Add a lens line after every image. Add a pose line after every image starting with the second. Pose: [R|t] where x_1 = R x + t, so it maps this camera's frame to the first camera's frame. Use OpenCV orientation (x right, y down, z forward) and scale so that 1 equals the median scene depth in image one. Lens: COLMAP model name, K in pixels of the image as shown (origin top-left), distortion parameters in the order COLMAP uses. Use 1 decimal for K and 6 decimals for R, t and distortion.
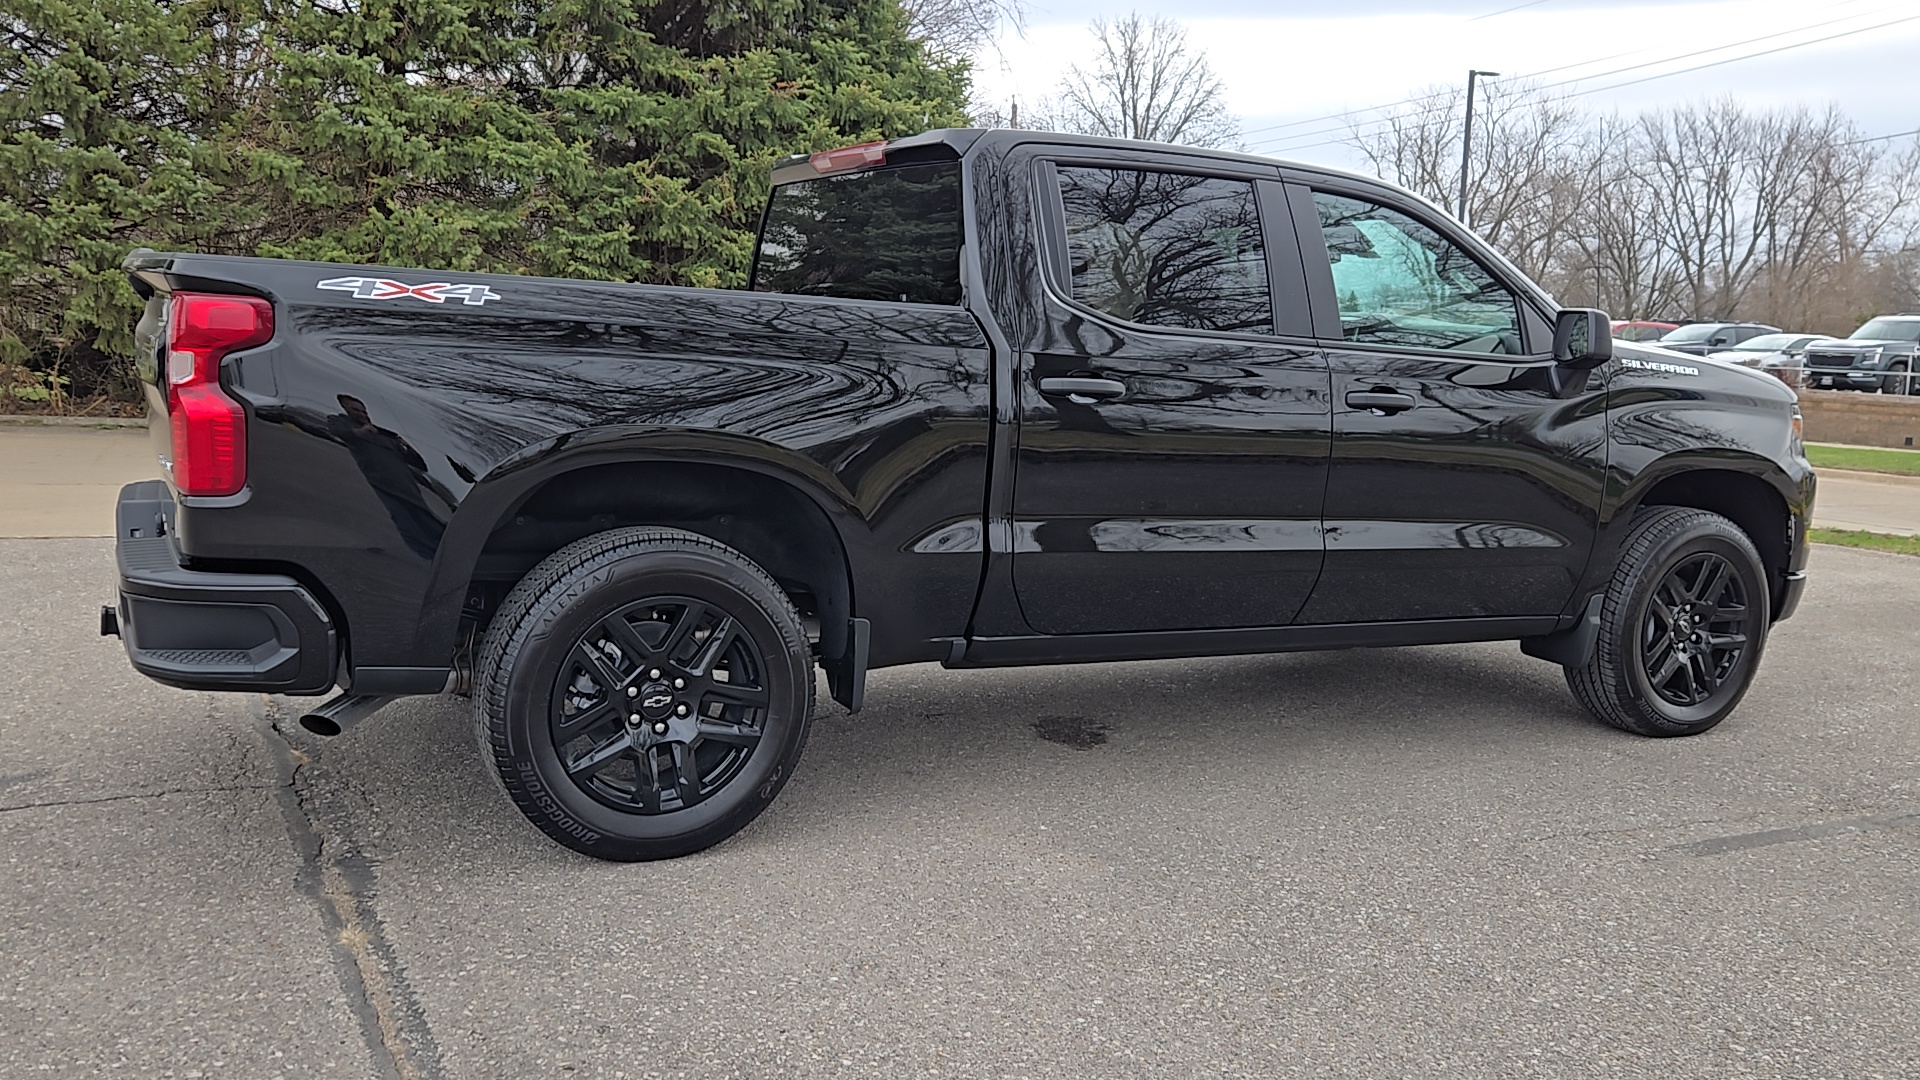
lens RADIAL K [[1584.4, 0, 950.7], [0, 1584.4, 544.0], [0, 0, 1]] dist [0.024592, -0.023472]
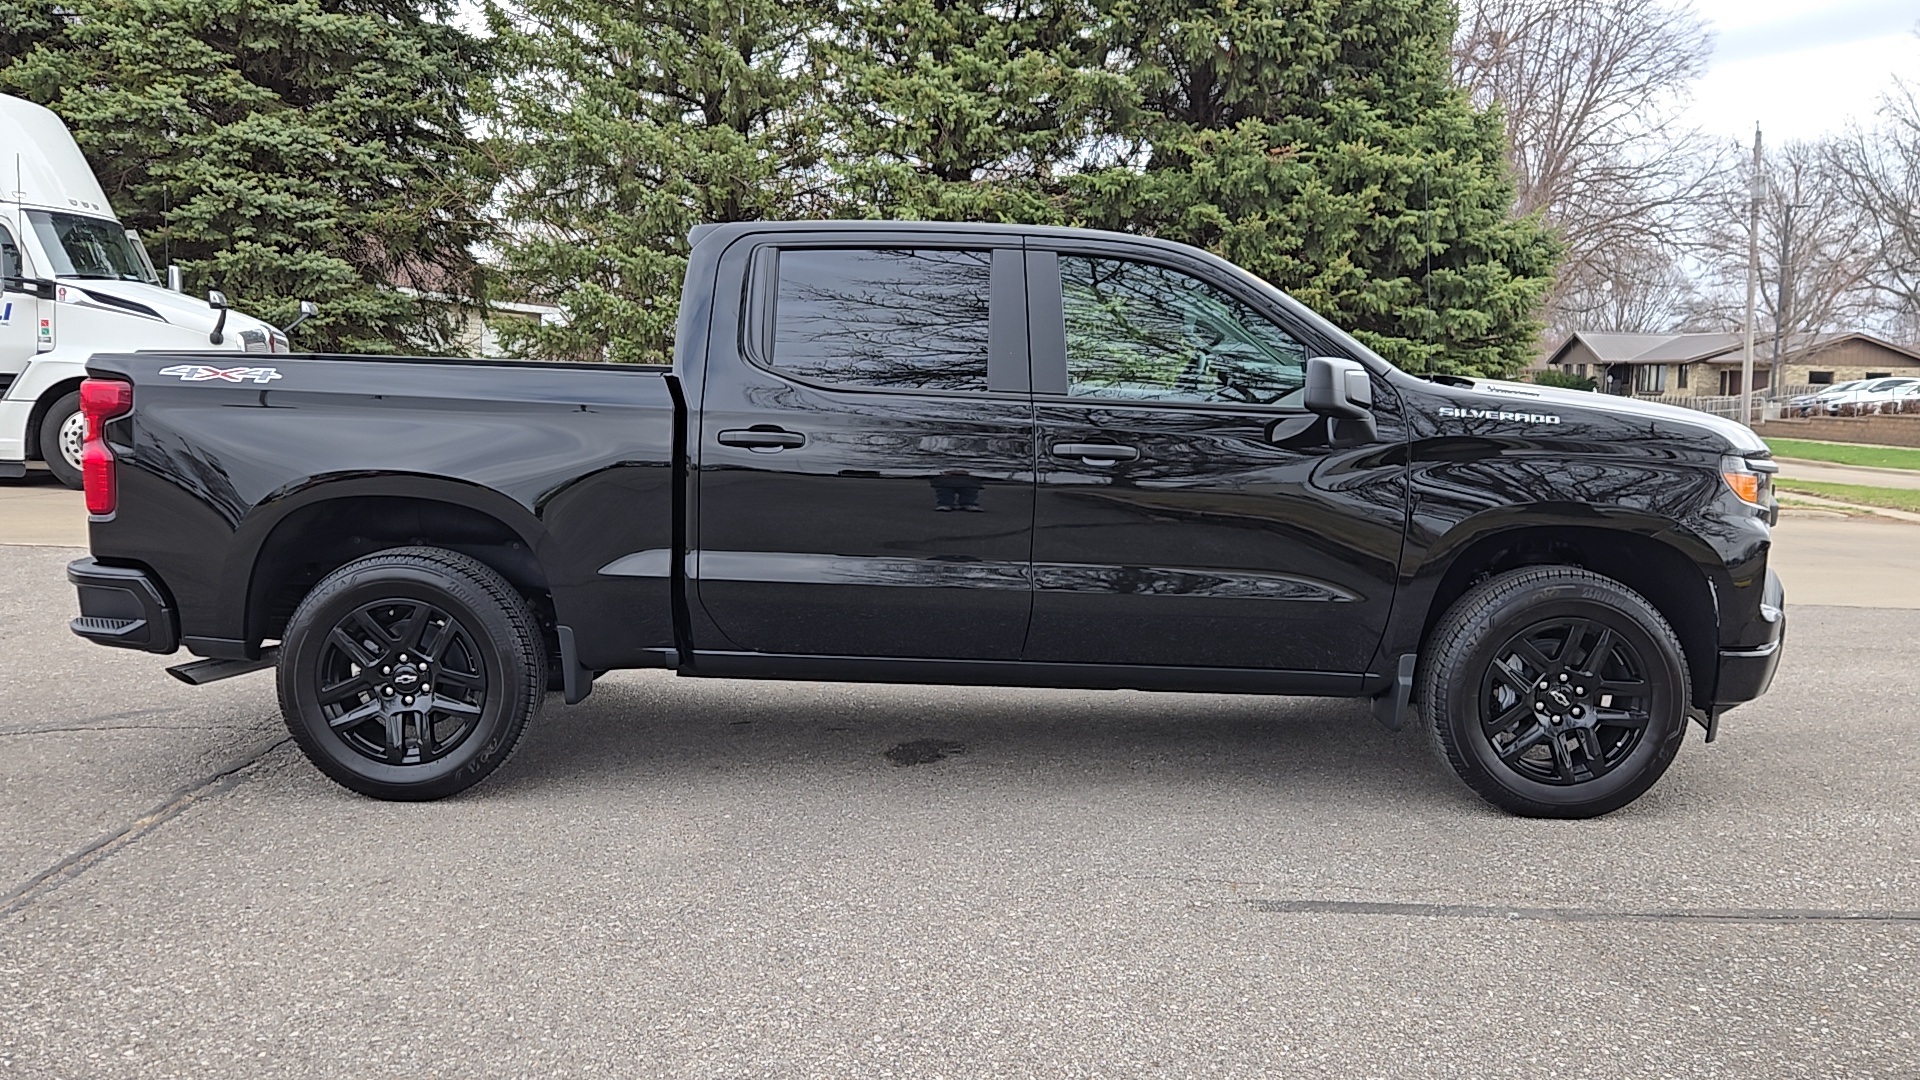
lens RADIAL K [[1584.4, 0, 957.9], [0, 1584.4, 552.8], [0, 0, 1]] dist [0.024592, -0.023472]
pose [[0.888853, 0.026804, -0.457408, 0.812532], [-0.041841, 0.998865, -0.022773, 0.005423], [0.456278, 0.039380, 0.888965, 0.035349]]
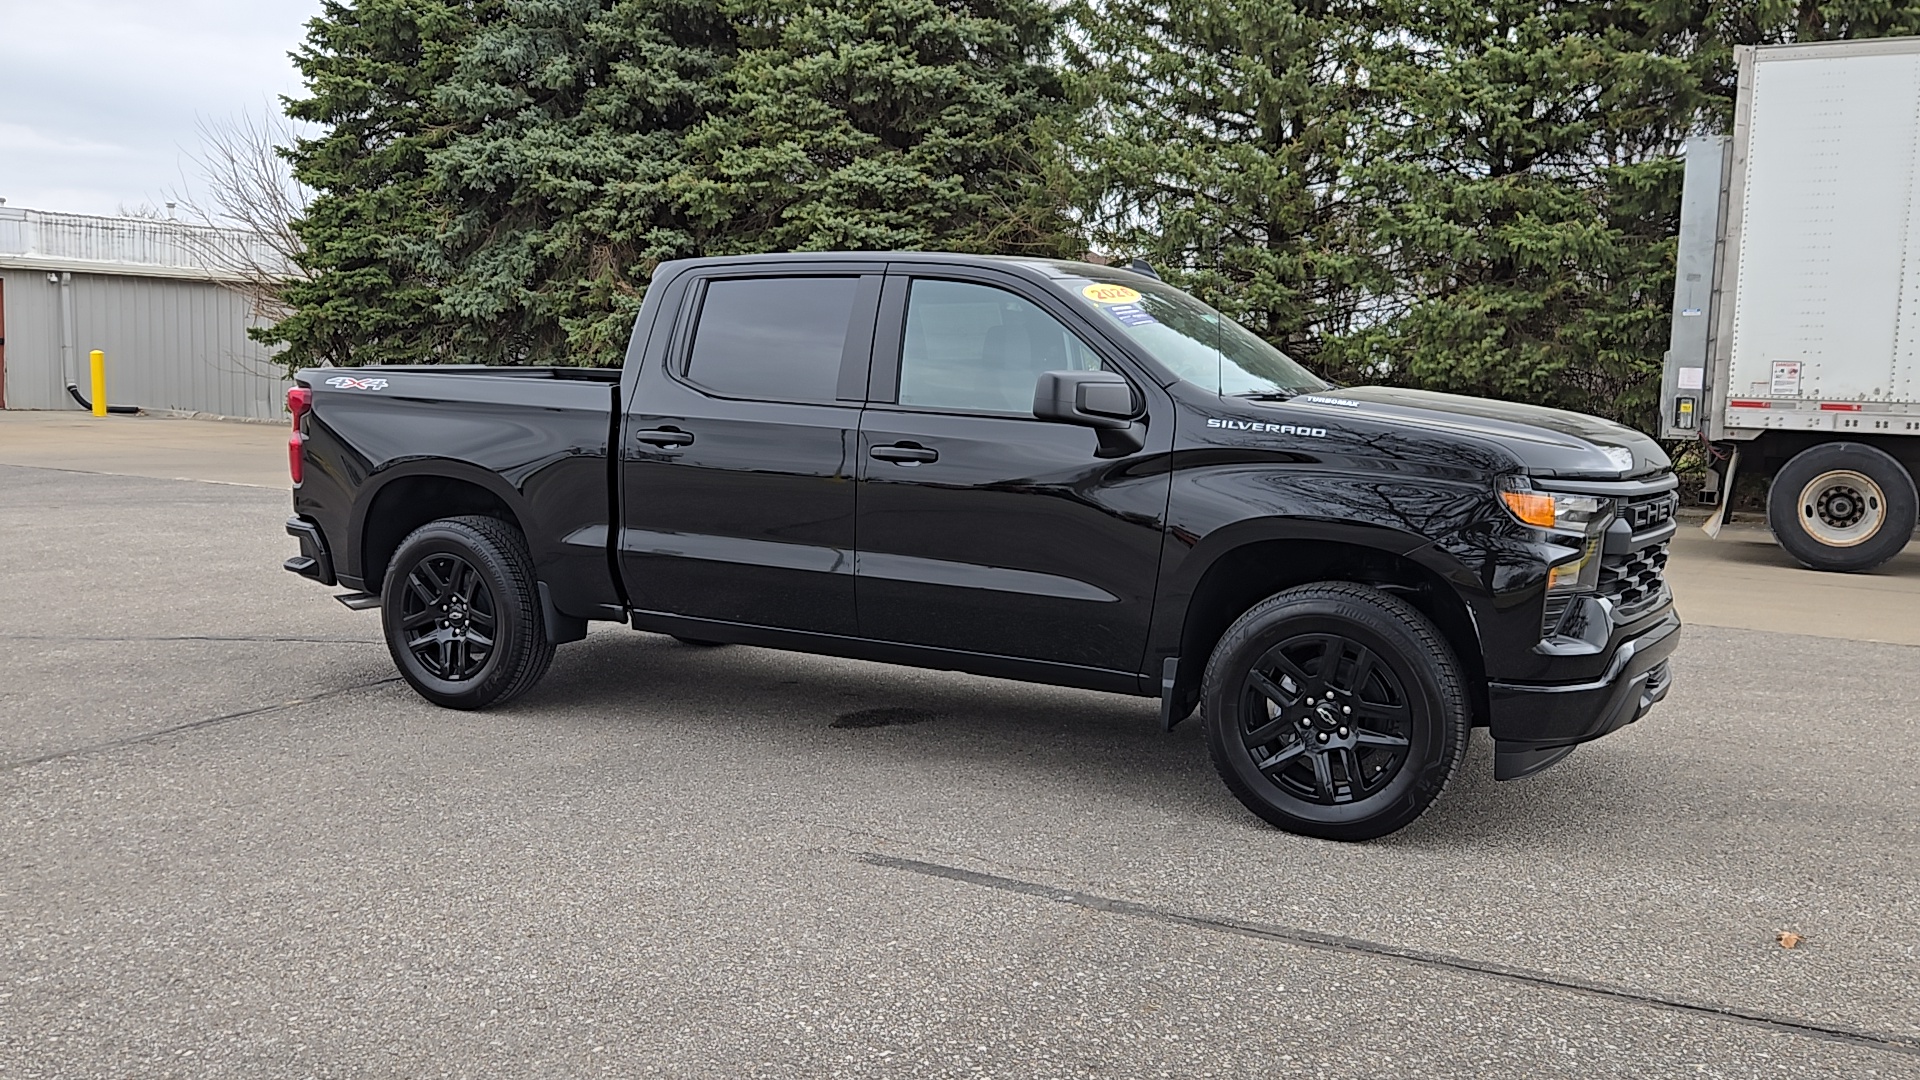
lens RADIAL K [[1584.4, 0, 954.6], [0, 1584.4, 558.6], [0, 0, 1]] dist [0.024592, -0.023472]
pose [[0.575071, 0.066814, -0.815371, 1.521148], [-0.100260, 0.994903, 0.010813, -0.035728], [0.811937, 0.075531, 0.578838, 0.432021]]
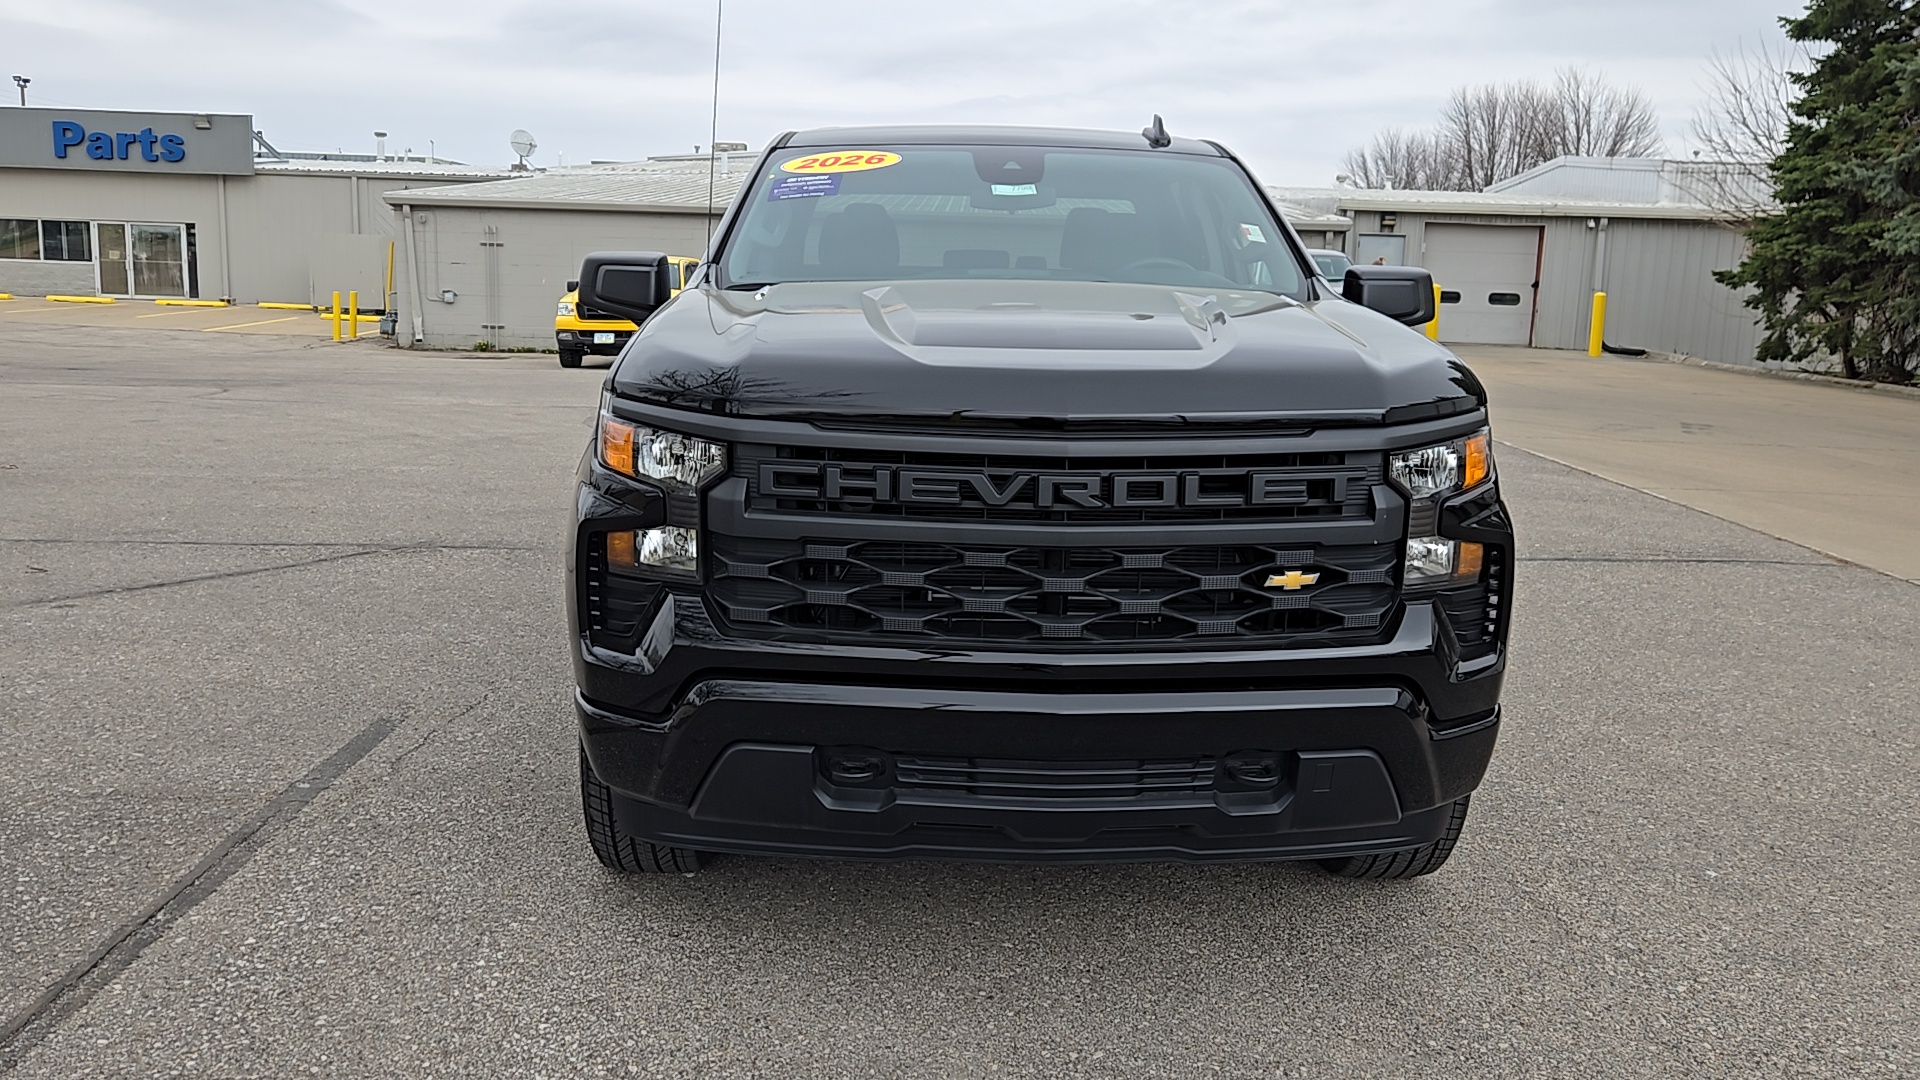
lens RADIAL K [[1584.4, 0, 956.6], [0, 1584.4, 536.4], [0, 0, 1]] dist [0.024592, -0.023472]
pose [[-0.441801, 0.091895, -0.892394, 1.502712], [-0.165266, 0.969378, 0.181641, -0.090156], [0.881759, 0.227732, -0.413085, 0.839958]]
